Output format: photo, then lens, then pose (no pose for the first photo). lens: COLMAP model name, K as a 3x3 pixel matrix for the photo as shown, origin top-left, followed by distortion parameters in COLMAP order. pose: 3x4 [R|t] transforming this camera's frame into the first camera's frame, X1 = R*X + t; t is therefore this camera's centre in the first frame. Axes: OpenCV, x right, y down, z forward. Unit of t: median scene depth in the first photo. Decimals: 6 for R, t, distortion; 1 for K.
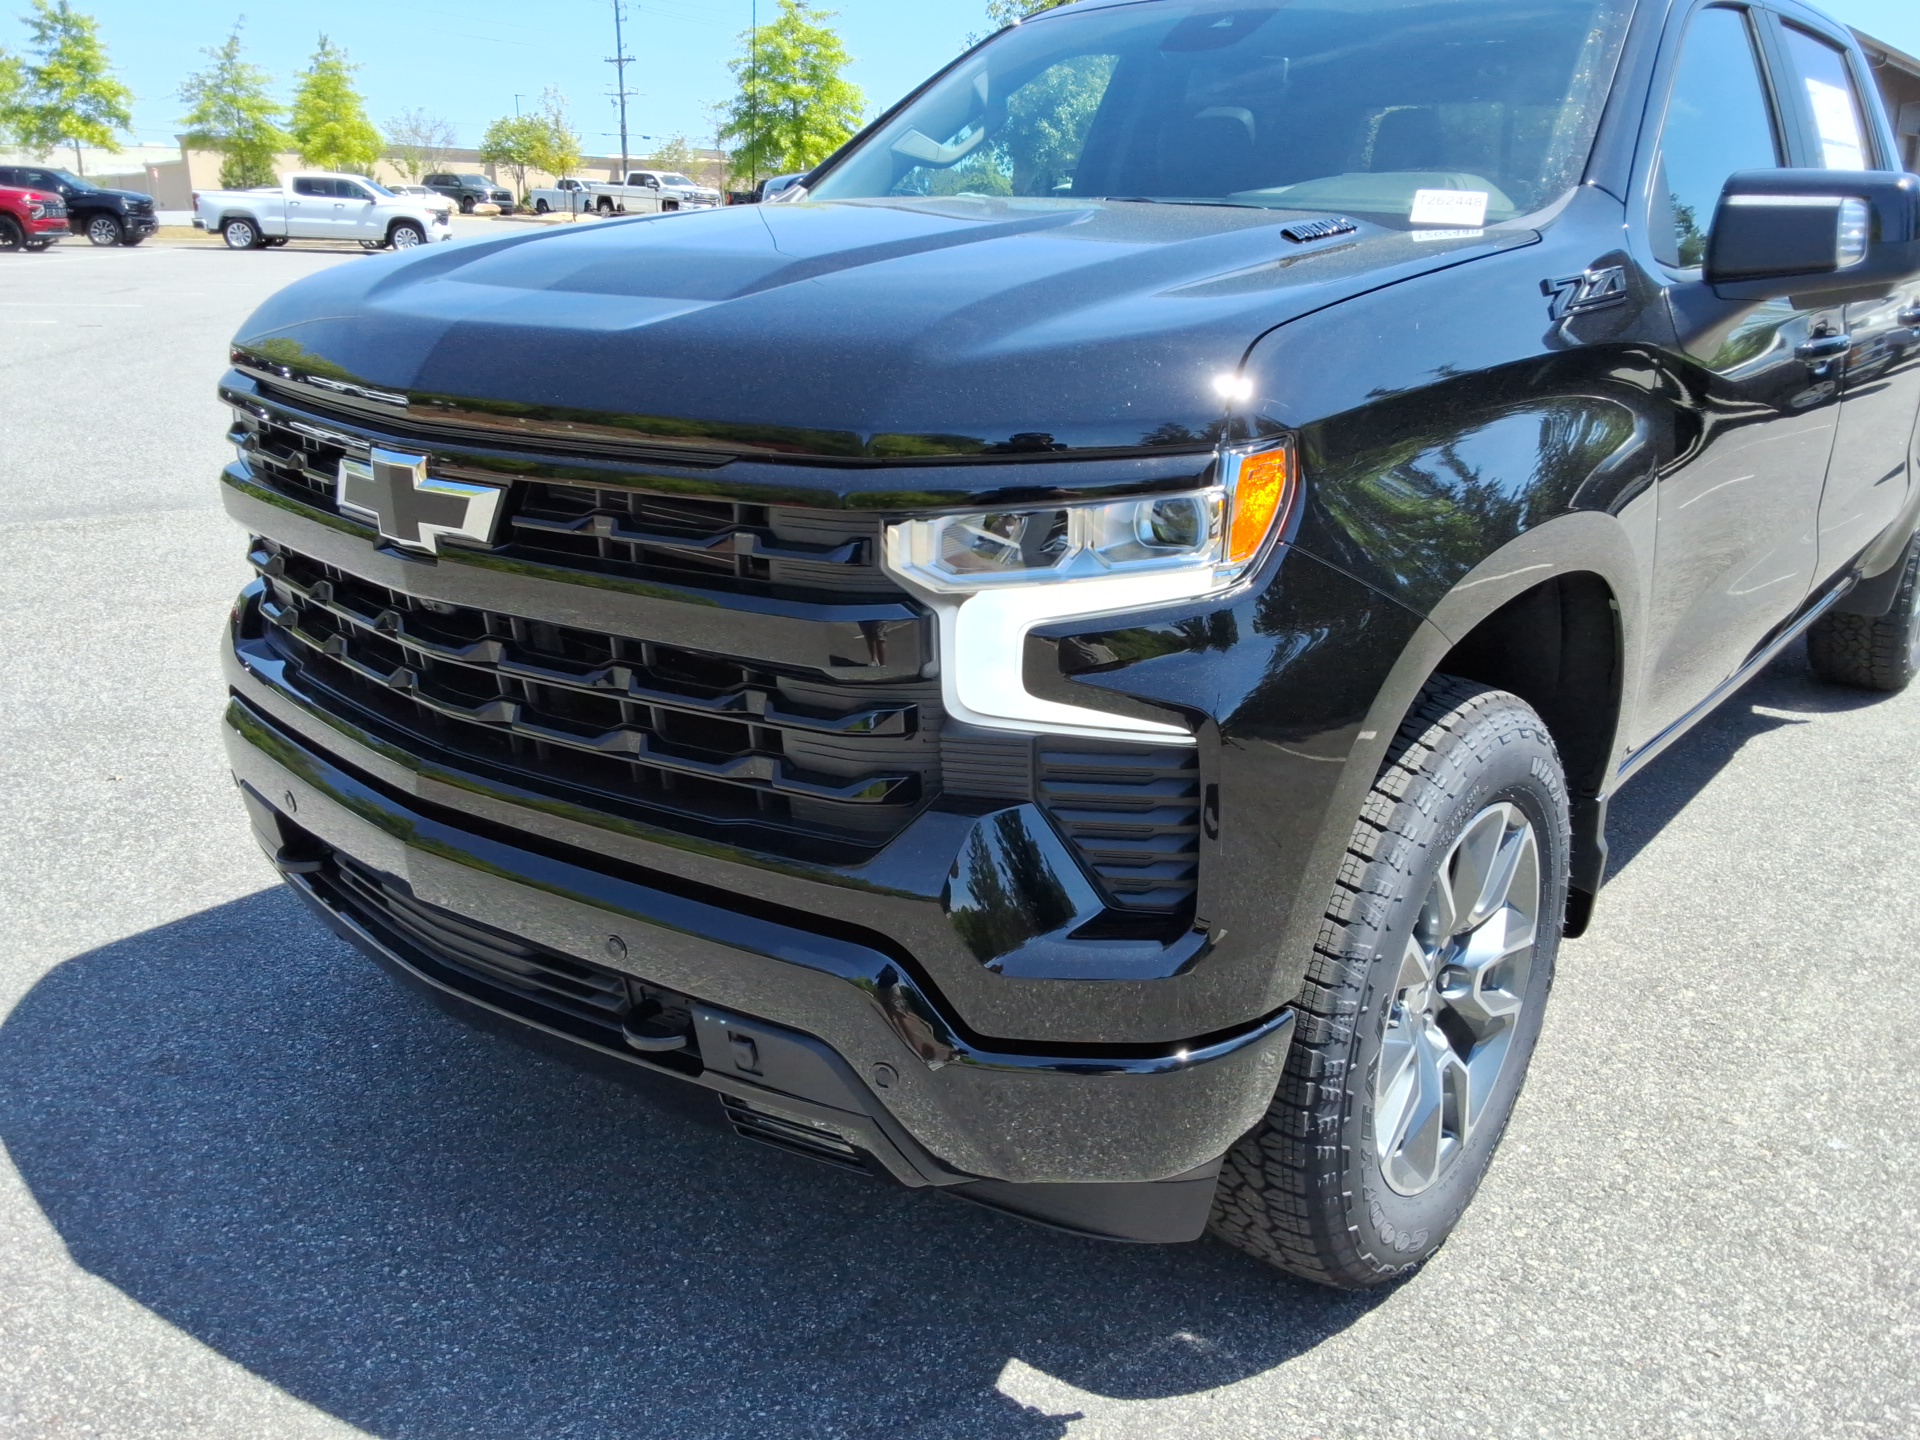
lens RADIAL K [[1546.0, 0, 969.9], [0, 1546.0, 712.7], [0, 0, 1]] dist [0.098915, -0.152611]
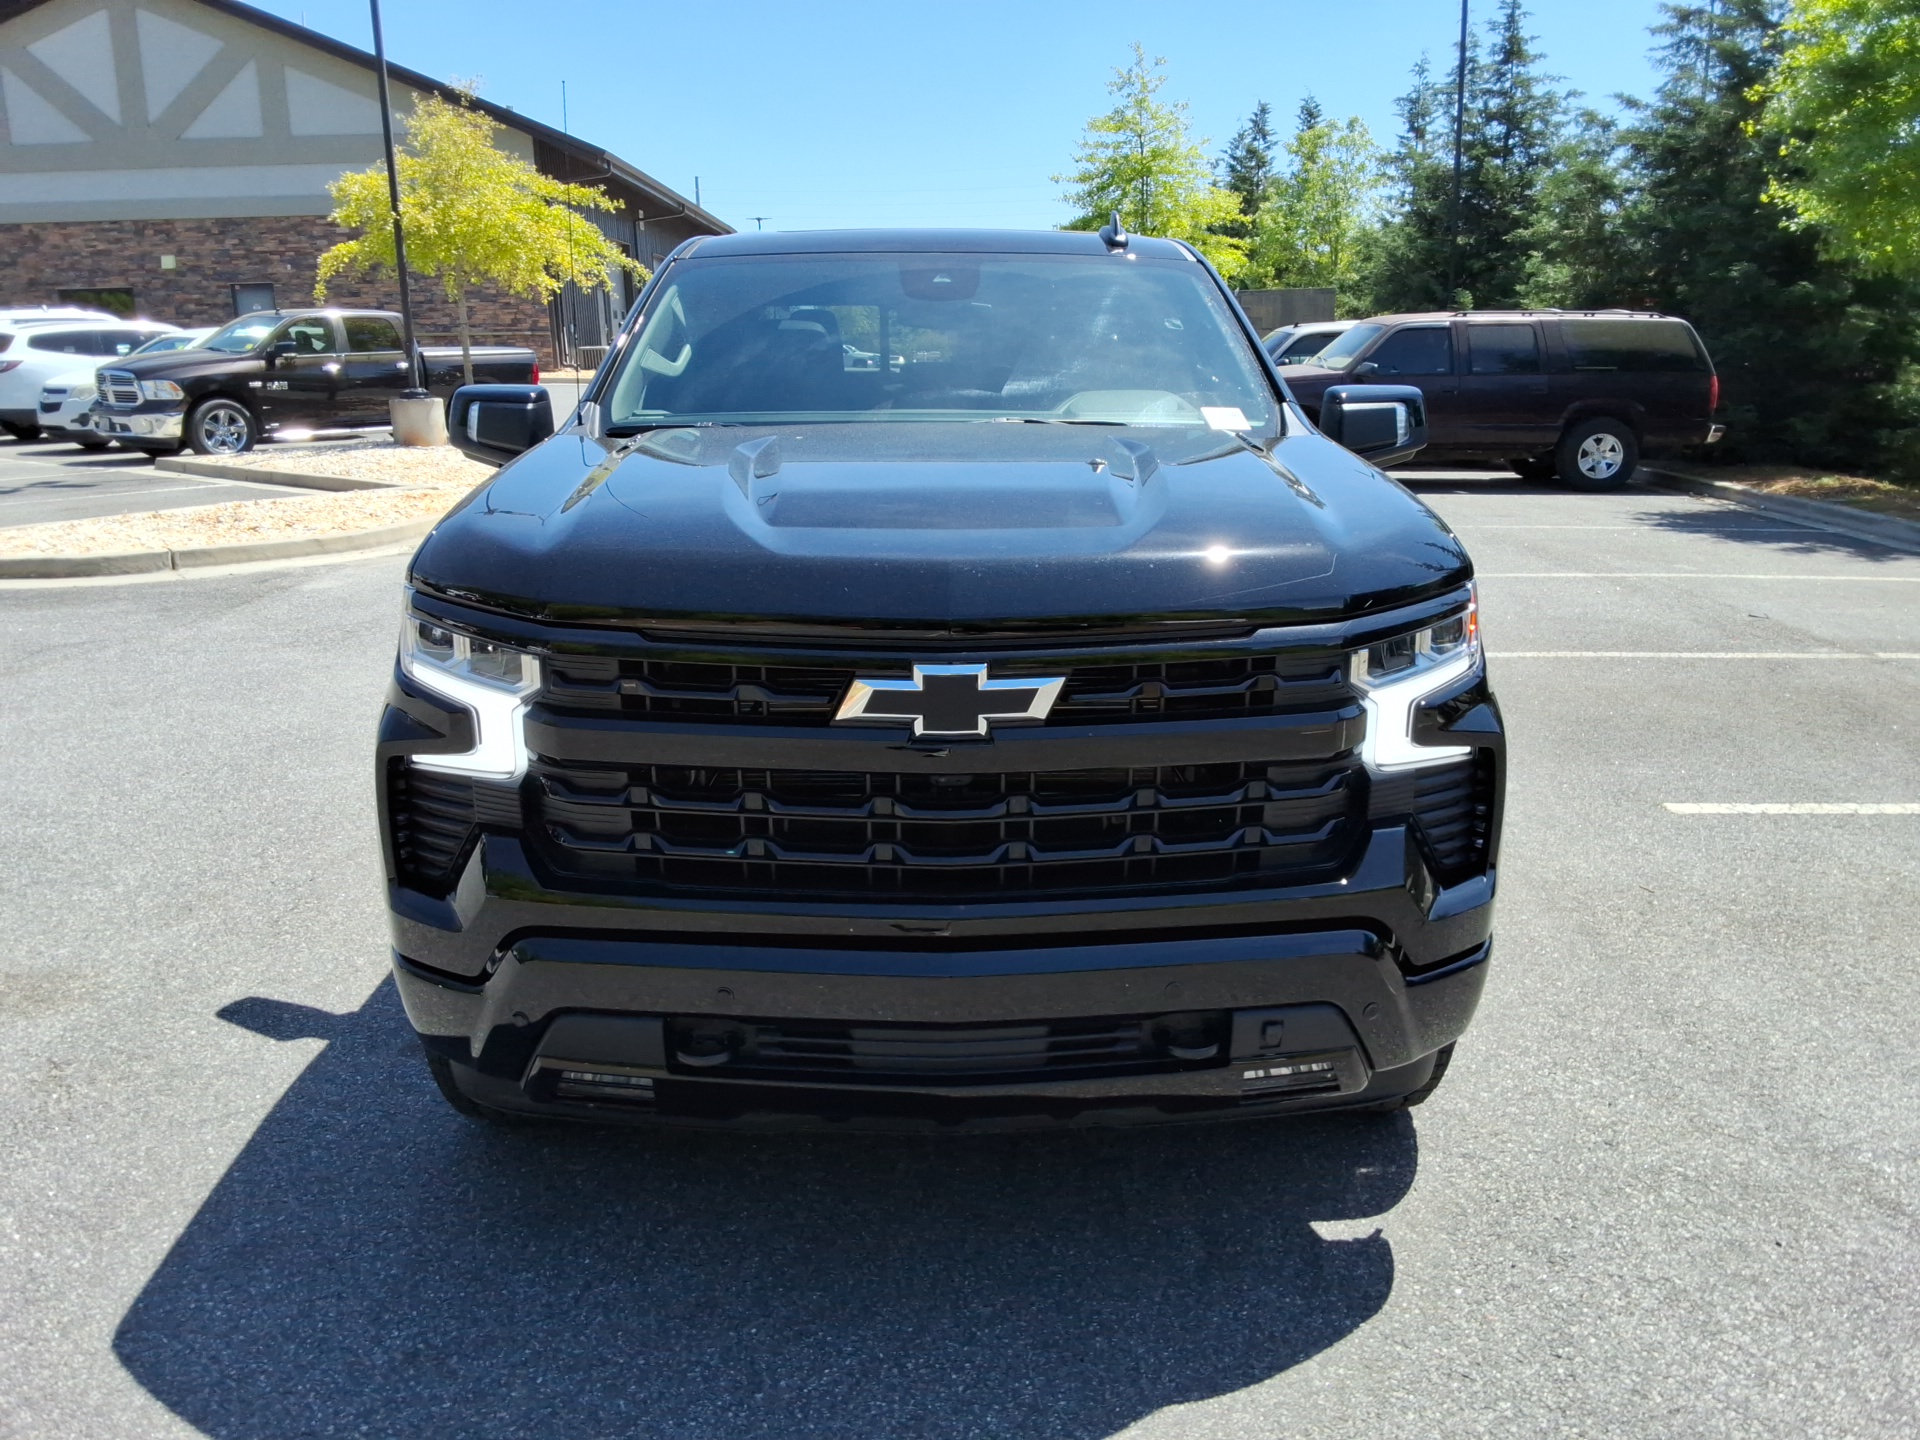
lens RADIAL K [[1546.0, 0, 966.2], [0, 1546.0, 711.5], [0, 0, 1]] dist [0.098915, -0.152611]
pose [[0.760482, -0.165606, 0.627886, -1.057276], [0.210719, 0.977543, 0.002610, -0.118740], [-0.614218, 0.130323, 0.778301, 0.015219]]
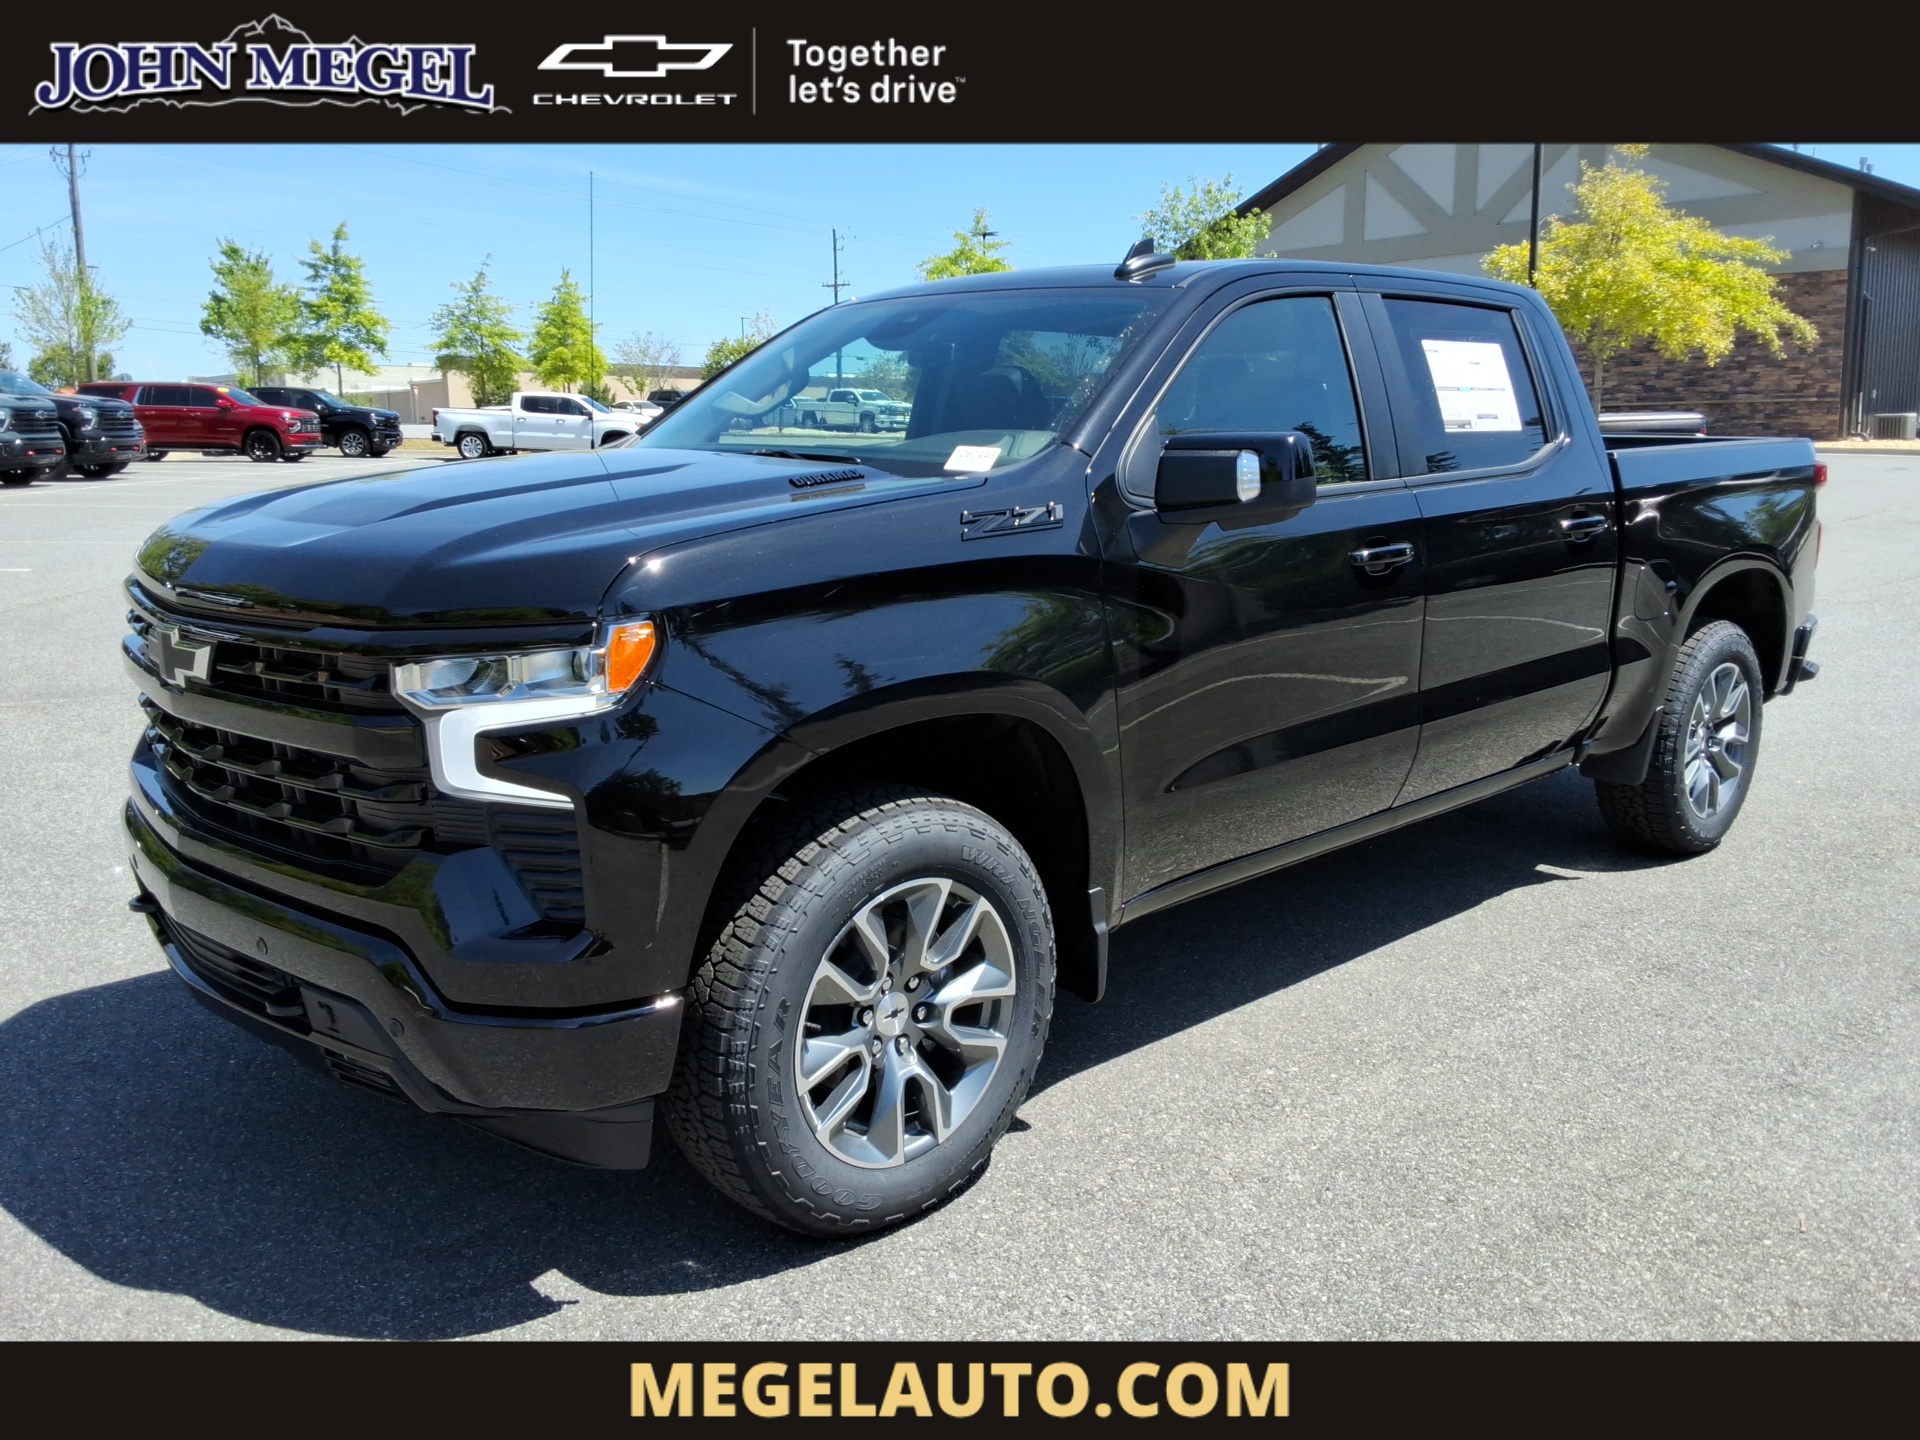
lens RADIAL K [[1546.0, 0, 964.2], [0, 1546.0, 706.0], [0, 0, 1]] dist [0.098915, -0.152611]
pose [[0.991476, 0.011477, -0.129784, 0.575241], [-0.027626, 0.991983, -0.123318, 0.079607], [0.127329, 0.125853, 0.983844, -0.396752]]
